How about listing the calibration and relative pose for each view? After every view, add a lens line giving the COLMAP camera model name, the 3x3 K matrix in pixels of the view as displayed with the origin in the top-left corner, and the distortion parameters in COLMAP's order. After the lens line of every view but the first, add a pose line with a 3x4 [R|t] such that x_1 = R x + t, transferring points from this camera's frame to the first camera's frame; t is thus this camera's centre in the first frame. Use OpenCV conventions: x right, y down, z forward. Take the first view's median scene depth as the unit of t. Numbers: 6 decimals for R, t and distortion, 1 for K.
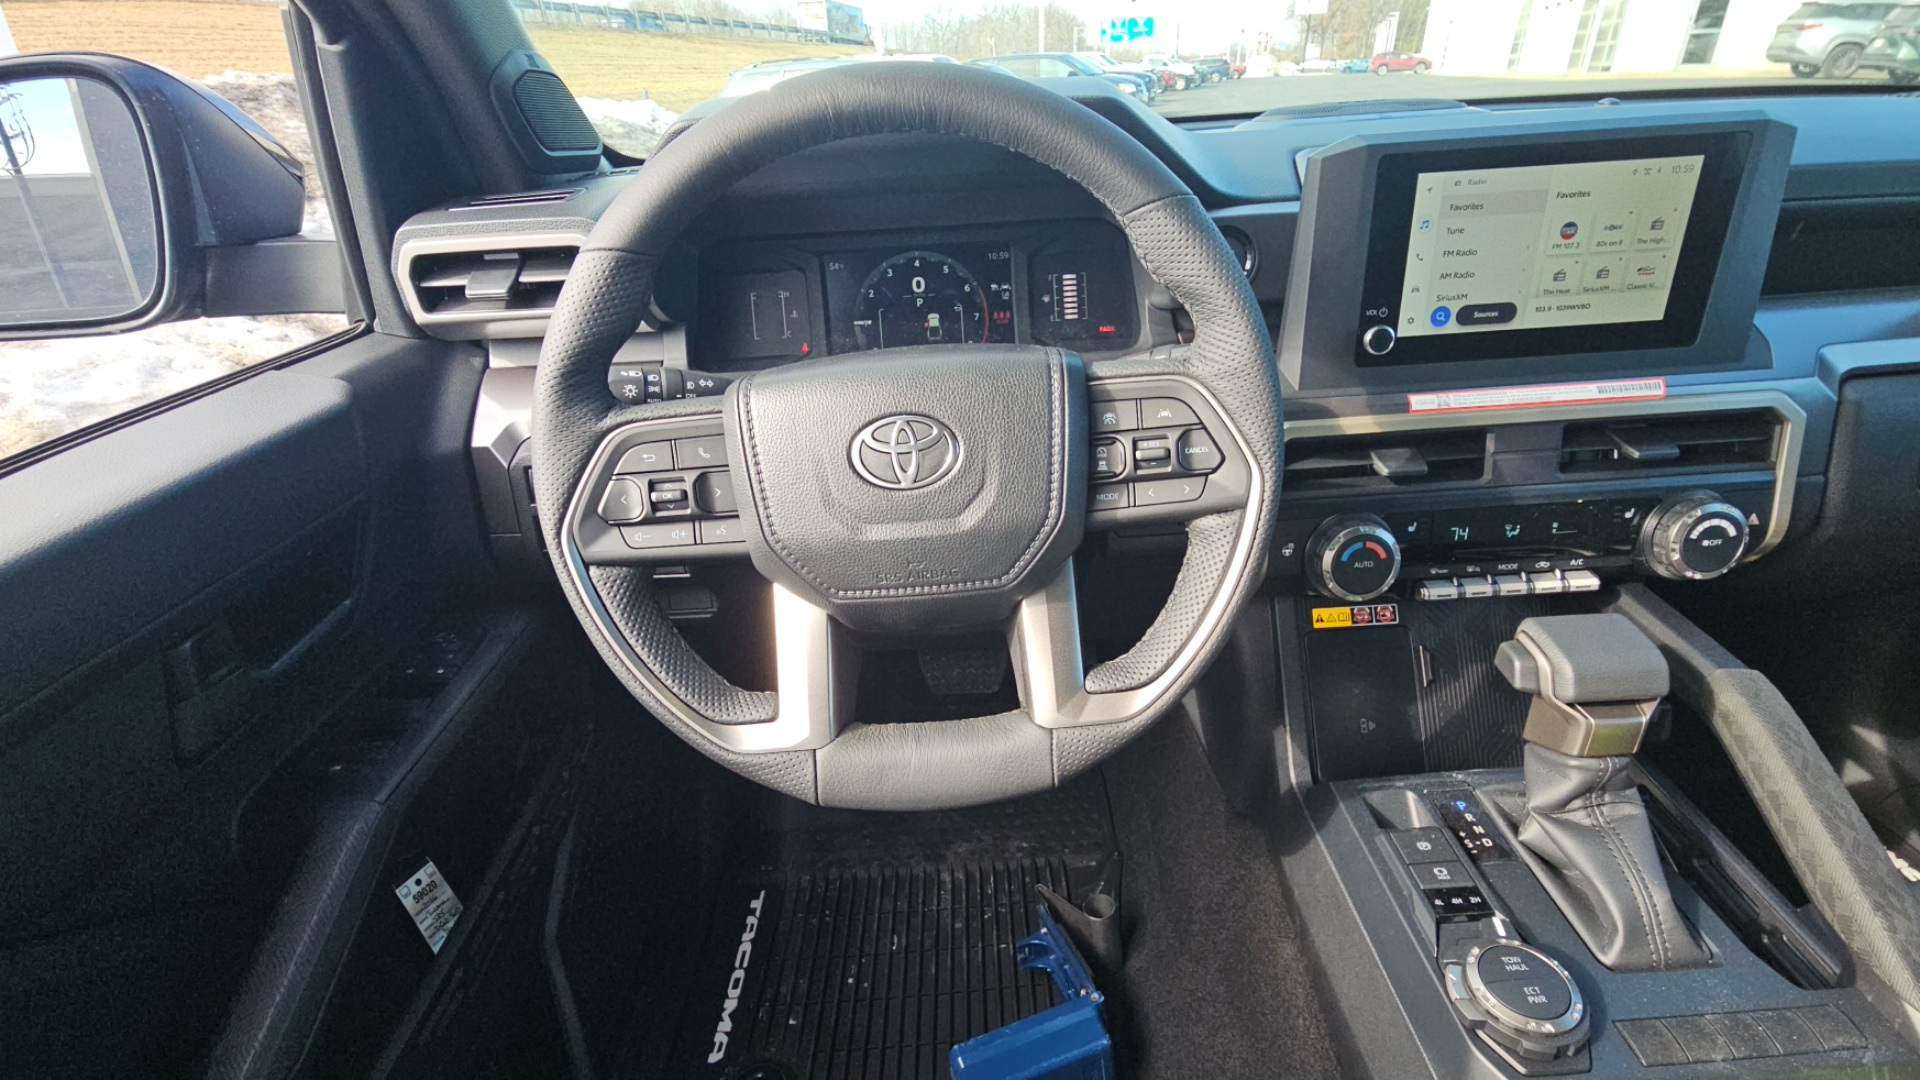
lens RADIAL K [[860.5, 0, 972.5], [0, 860.5, 548.1], [0, 0, 1]] dist [0.005729, -0.005028]
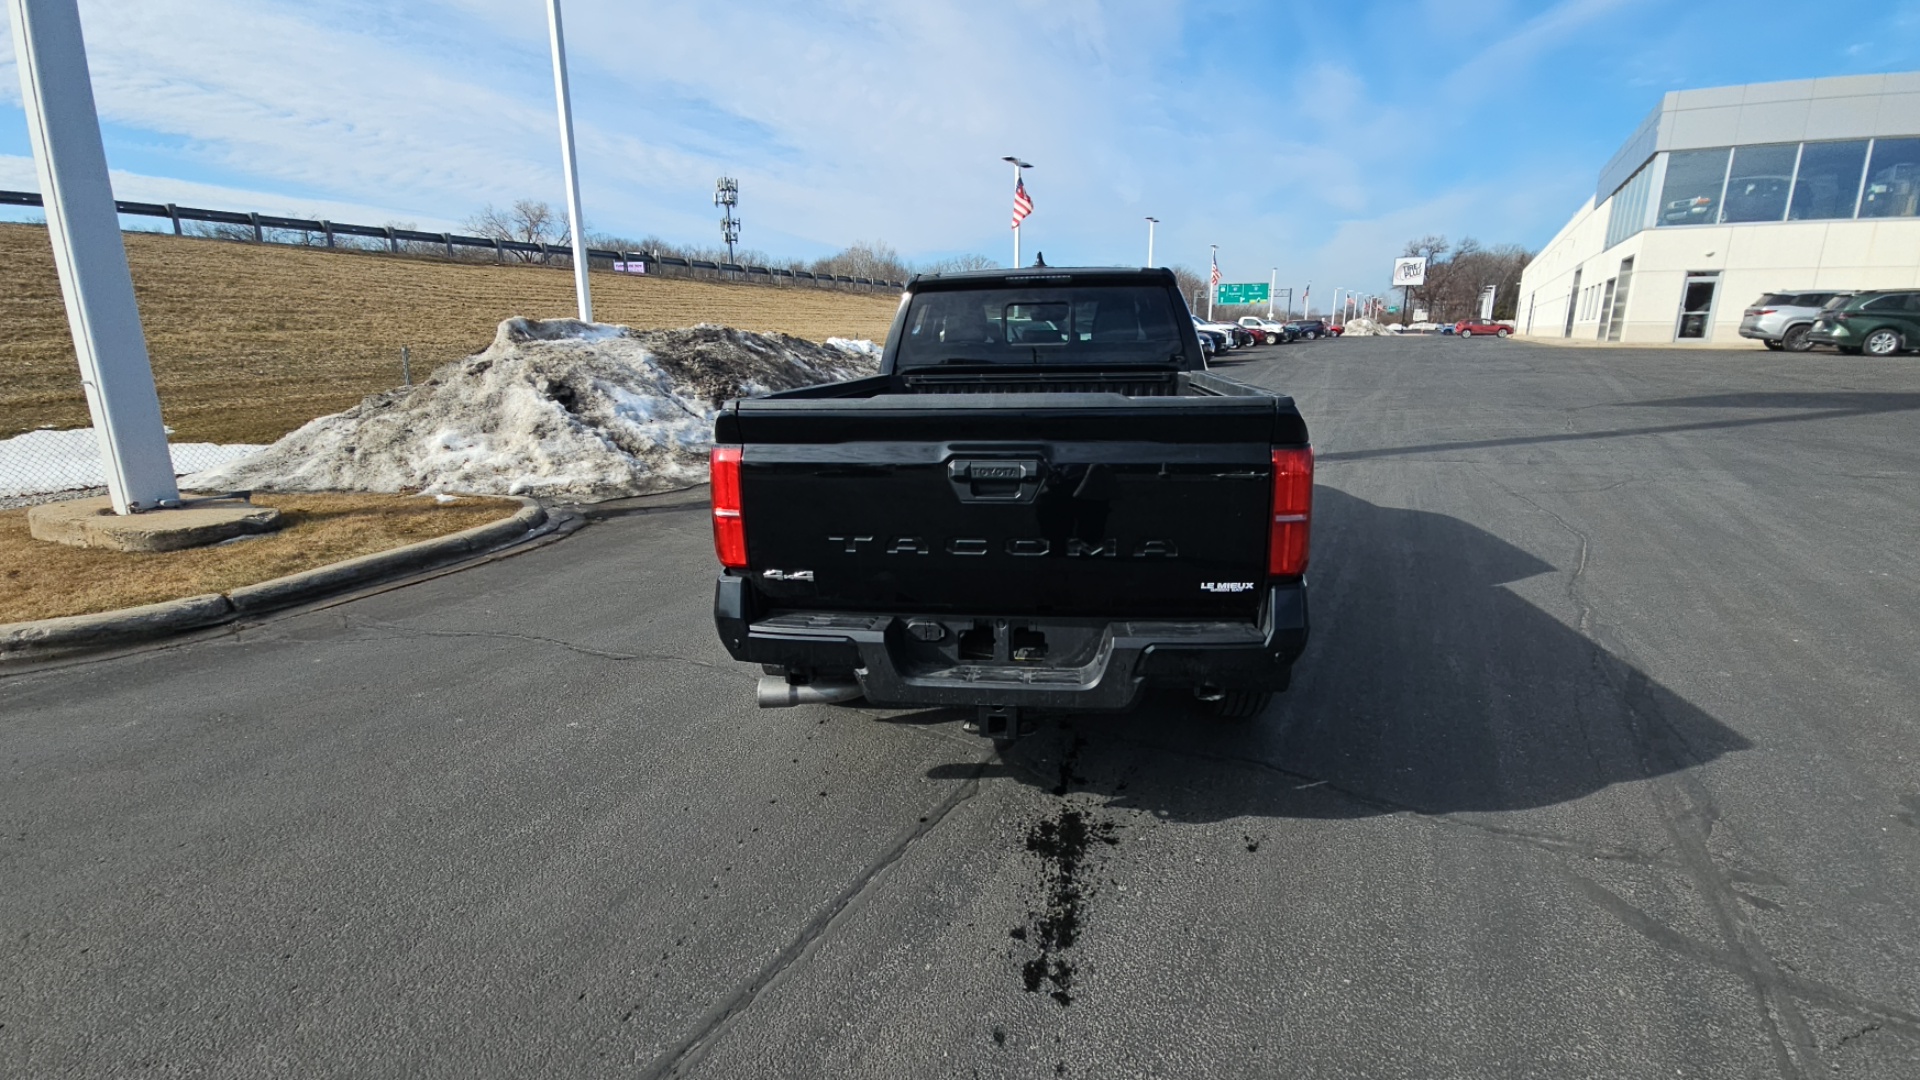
lens RADIAL K [[860.5, 0, 978.9], [0, 860.5, 558.4], [0, 0, 1]] dist [0.005729, -0.005028]
pose [[0.989435, 0.064203, -0.129983, 0.844868], [-0.092829, 0.969256, -0.227873, 2.243609], [0.111357, 0.237532, 0.964976, -4.291190]]
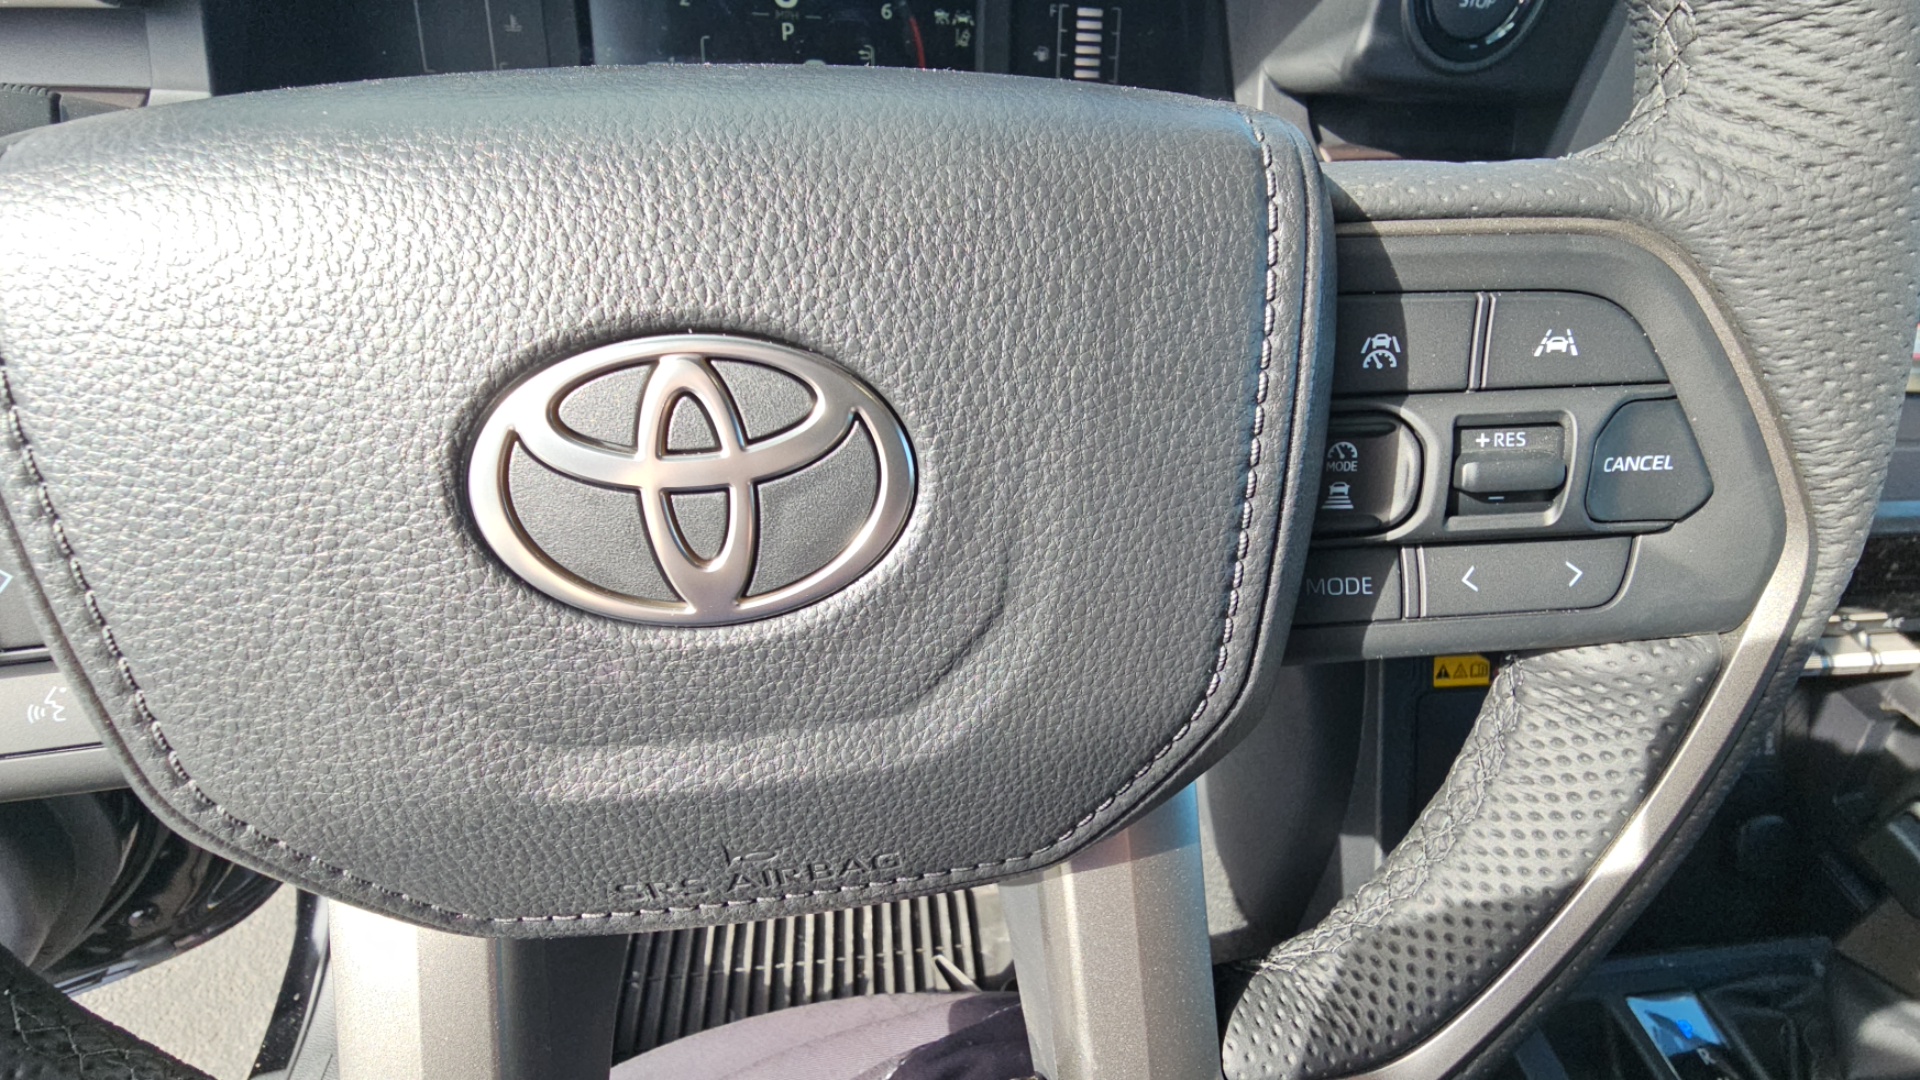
lens RADIAL K [[860.5, 0, 975.2], [0, 860.5, 563.5], [0, 0, 1]] dist [0.005729, -0.005028]
pose [[0.986773, 0.028148, 0.159643, -0.030411], [-0.055230, 0.984266, 0.167841, -0.090483], [-0.152407, -0.174438, 0.972802, 0.538633]]
